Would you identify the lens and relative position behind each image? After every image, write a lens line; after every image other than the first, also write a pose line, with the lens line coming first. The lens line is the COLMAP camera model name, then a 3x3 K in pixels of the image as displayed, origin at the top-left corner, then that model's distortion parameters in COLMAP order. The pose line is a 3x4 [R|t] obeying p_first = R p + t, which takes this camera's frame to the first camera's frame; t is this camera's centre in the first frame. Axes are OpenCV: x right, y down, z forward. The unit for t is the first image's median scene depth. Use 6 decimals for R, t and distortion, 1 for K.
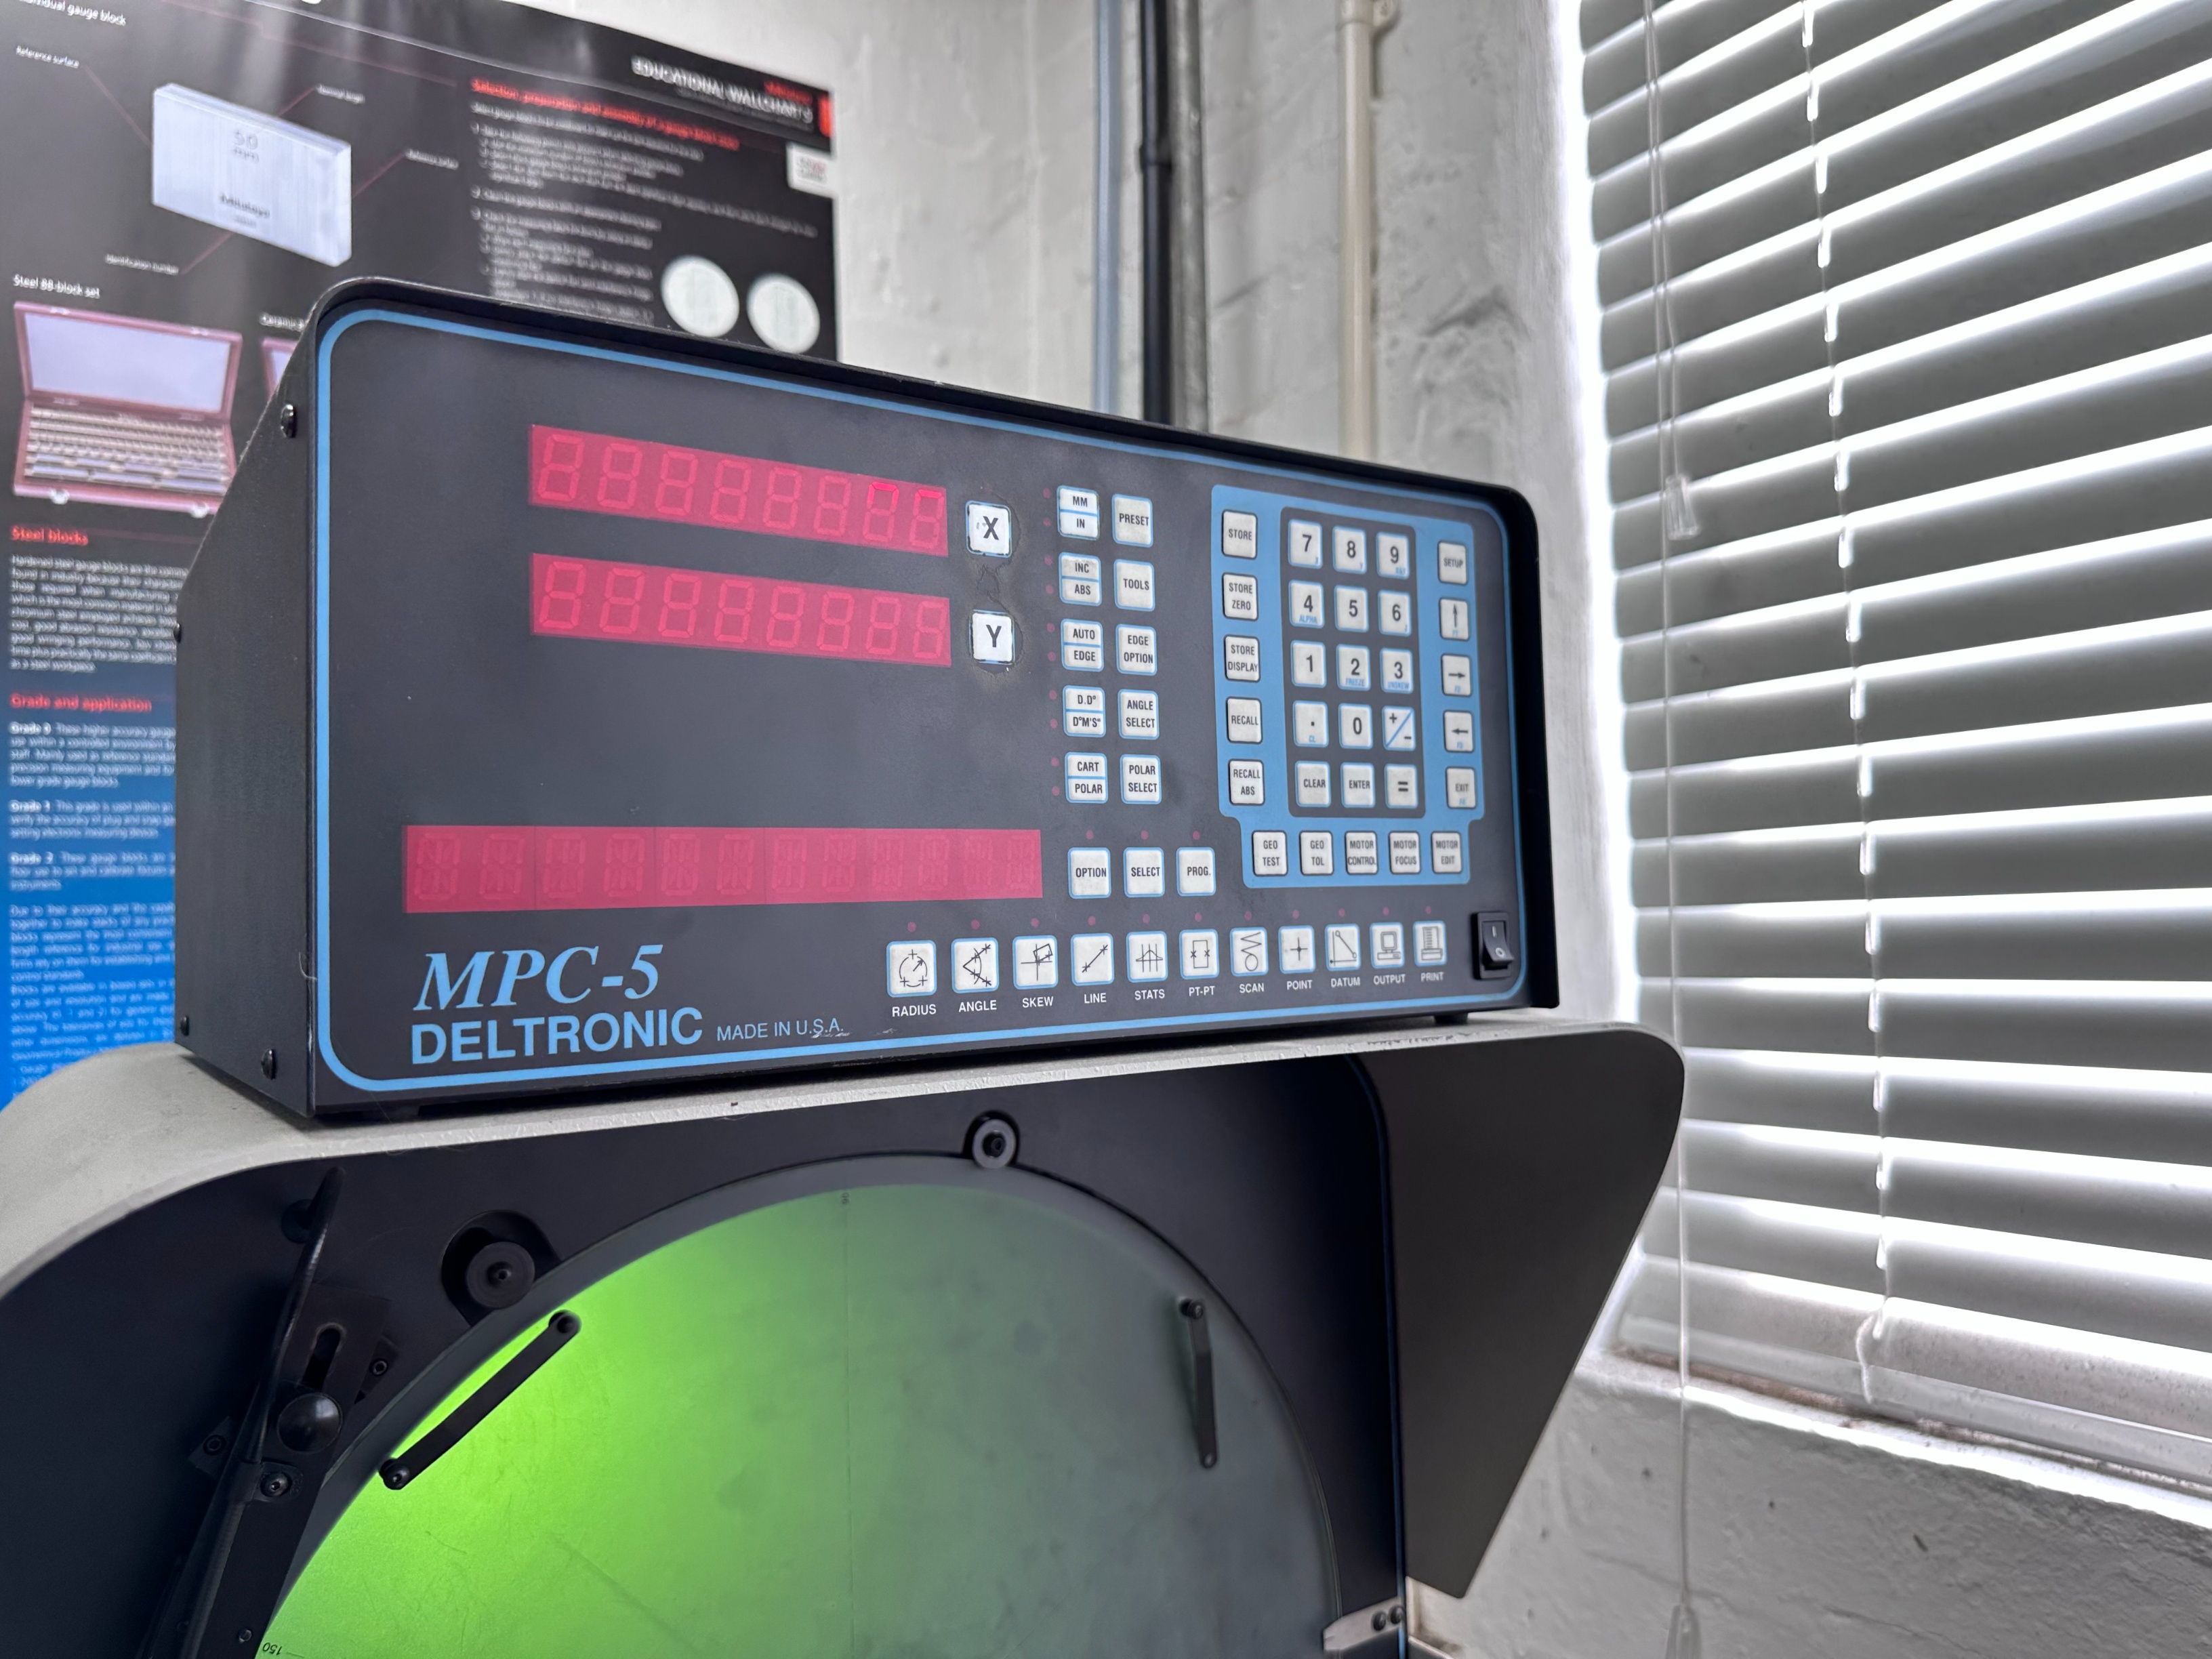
lens RADIAL K [[1600.8, 0, 1117.4], [0, 1600.8, 794.6], [0, 0, 1]] dist [0.025291, -0.031874]
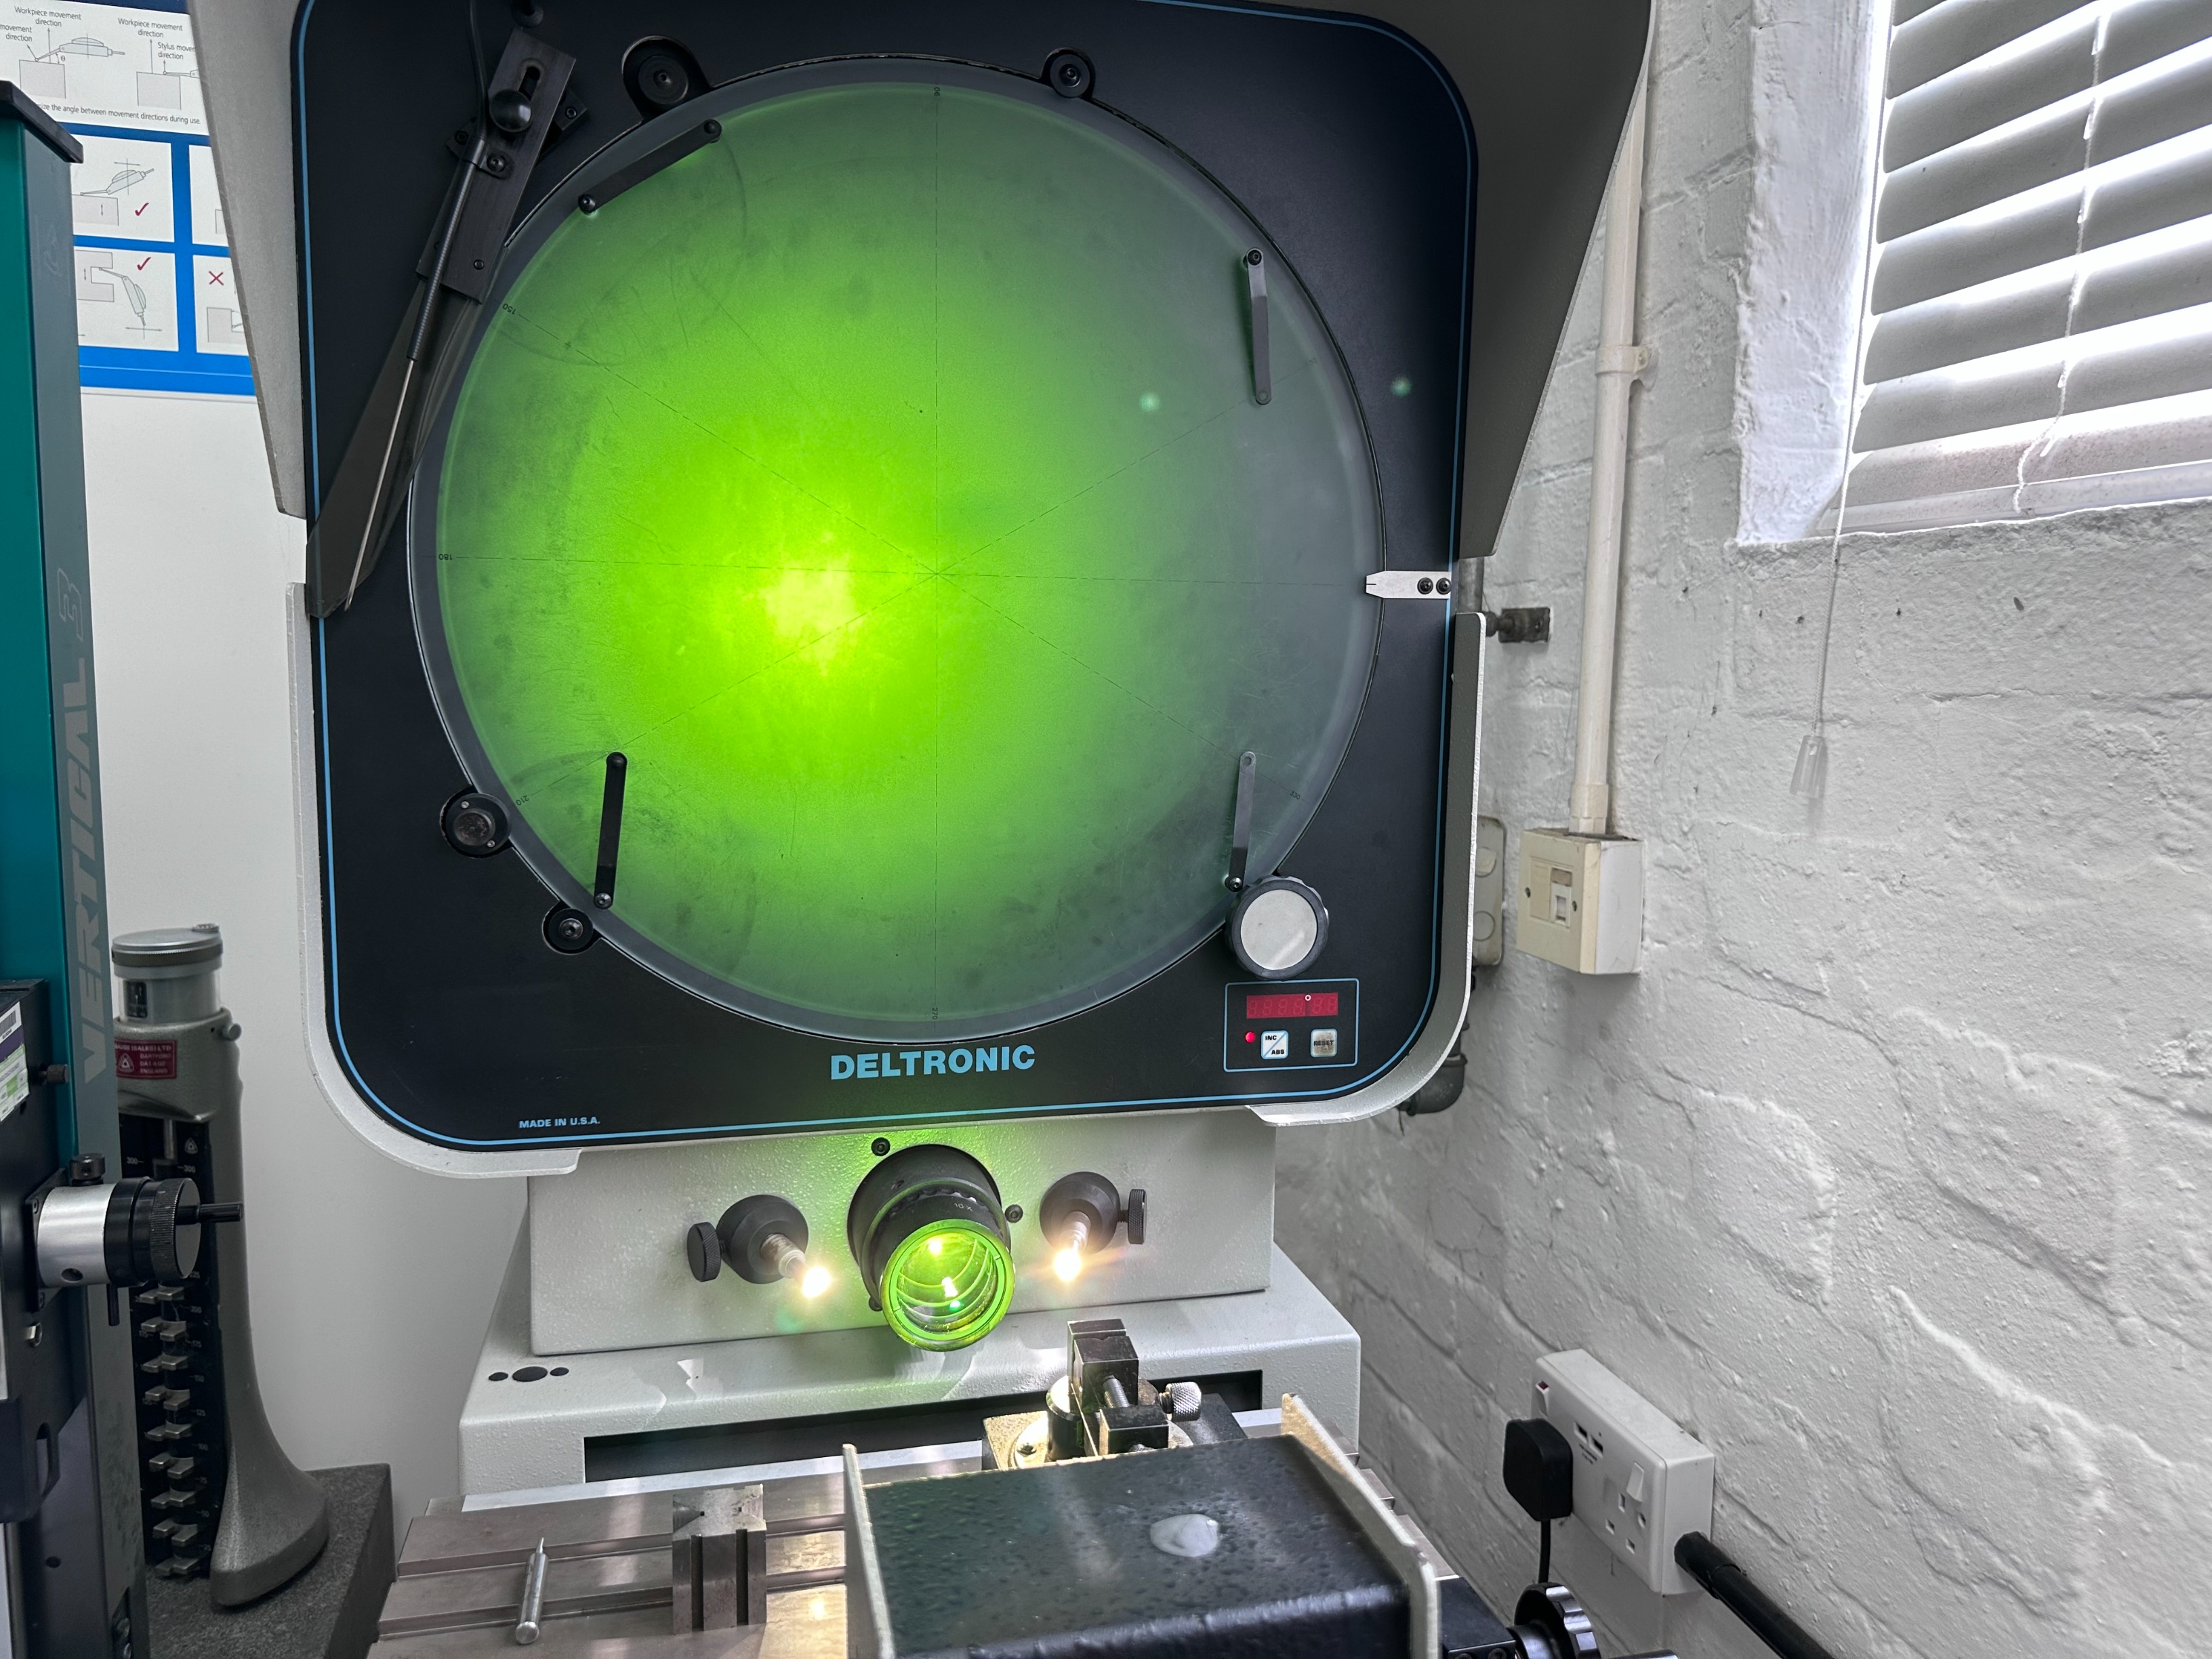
lens RADIAL K [[1600.8, 0, 1135.8], [0, 1600.8, 815.6], [0, 0, 1]] dist [0.025291, -0.031874]
pose [[0.938093, 0.087526, -0.335143, 0.300477], [-0.028539, 0.983789, 0.177045, 0.394413], [0.345206, -0.156520, 0.925383, -0.128917]]
